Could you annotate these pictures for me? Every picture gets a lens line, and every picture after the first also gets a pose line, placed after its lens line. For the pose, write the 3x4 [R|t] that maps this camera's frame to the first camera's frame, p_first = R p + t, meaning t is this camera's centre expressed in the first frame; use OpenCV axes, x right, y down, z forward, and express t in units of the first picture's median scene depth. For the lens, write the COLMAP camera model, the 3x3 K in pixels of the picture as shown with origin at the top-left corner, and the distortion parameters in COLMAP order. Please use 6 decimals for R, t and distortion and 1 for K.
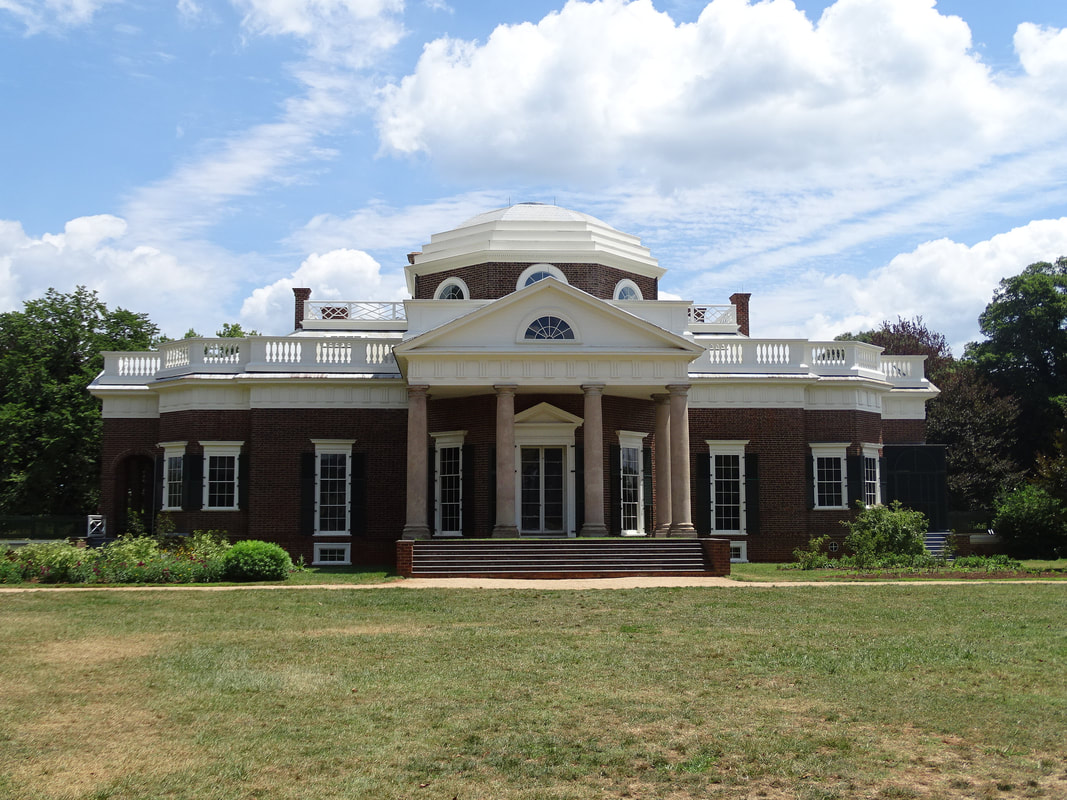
lens RADIAL K [[1192.3, 0, 533.5], [0, 1192.3, 400.0], [0, 0, 1]] dist [0.005862, -0.004196]
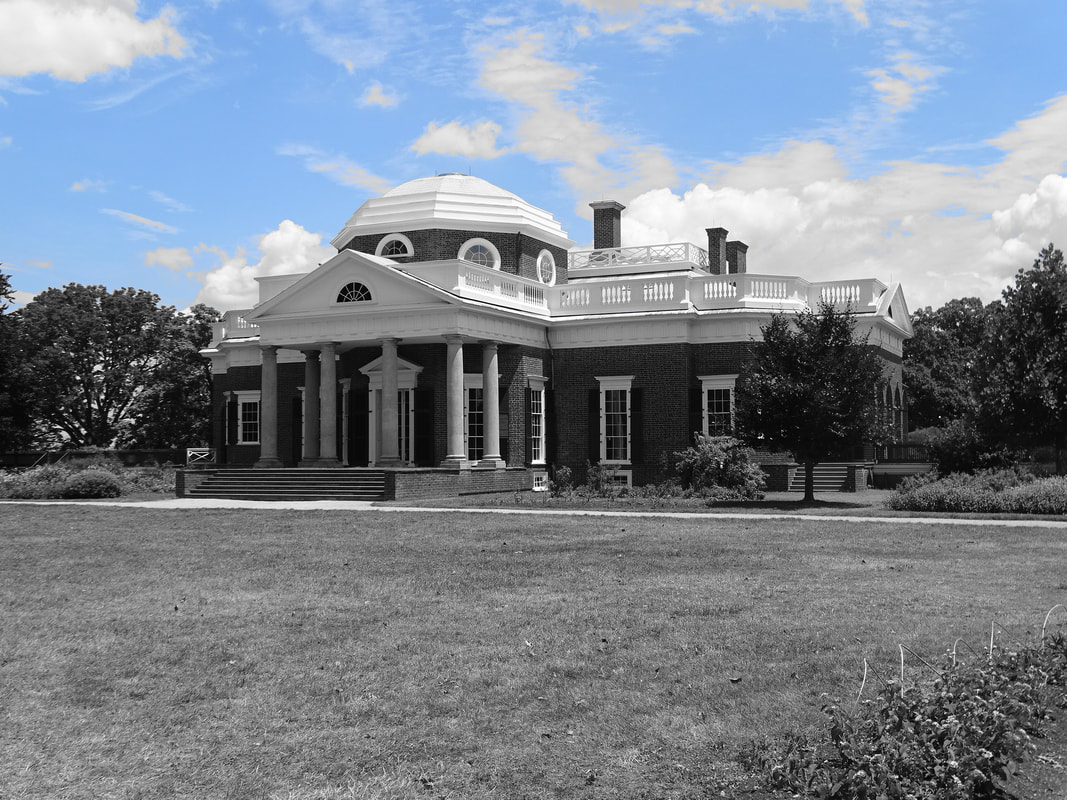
lens RADIAL K [[1192.3, 0, 533.5], [0, 1192.3, 400.0], [0, 0, 1]] dist [0.005862, -0.004196]
pose [[0.876072, -0.026049, -0.481476, 0.616573], [0.054758, 0.997455, 0.045669, 0.002155], [0.479061, -0.066374, 0.875268, 0.028978]]
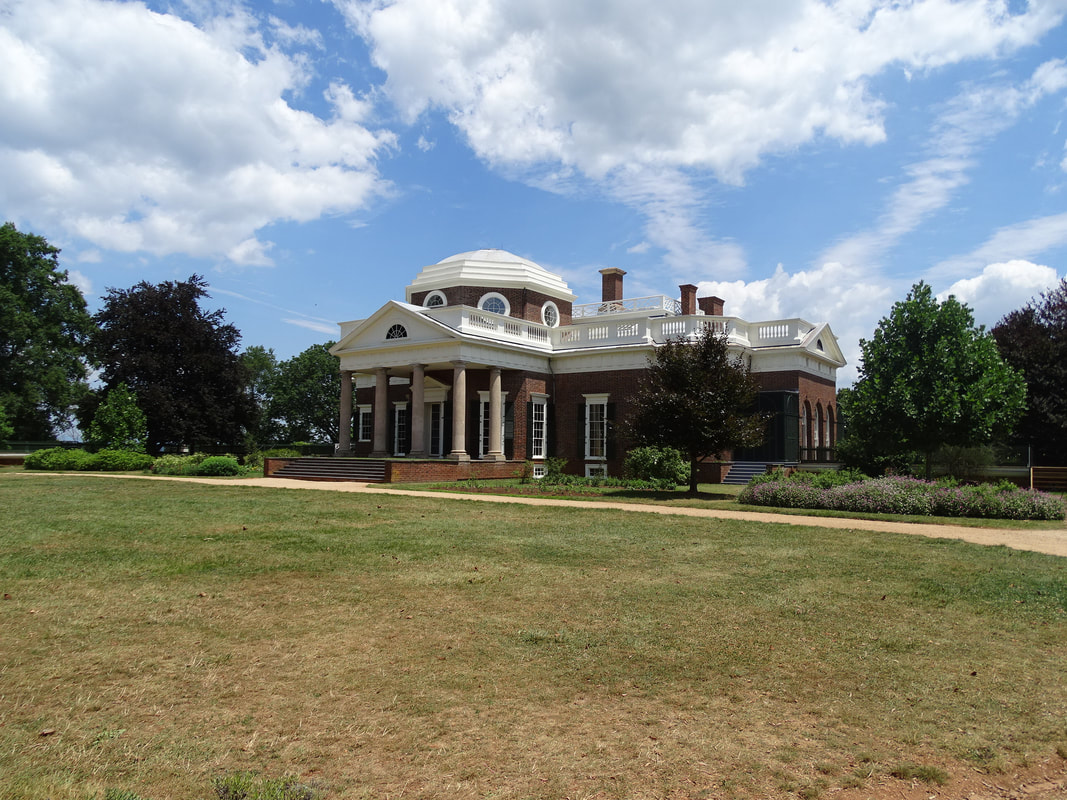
lens RADIAL K [[749.0, 0, 533.5], [0, 749.0, 400.0], [0, 0, 1]] dist [-0.000061, -0.000112]
pose [[0.777809, -0.033288, -0.627619, 0.672099], [0.051751, 0.998598, 0.011172, 0.027226], [0.626367, -0.041170, 0.778441, 0.255402]]
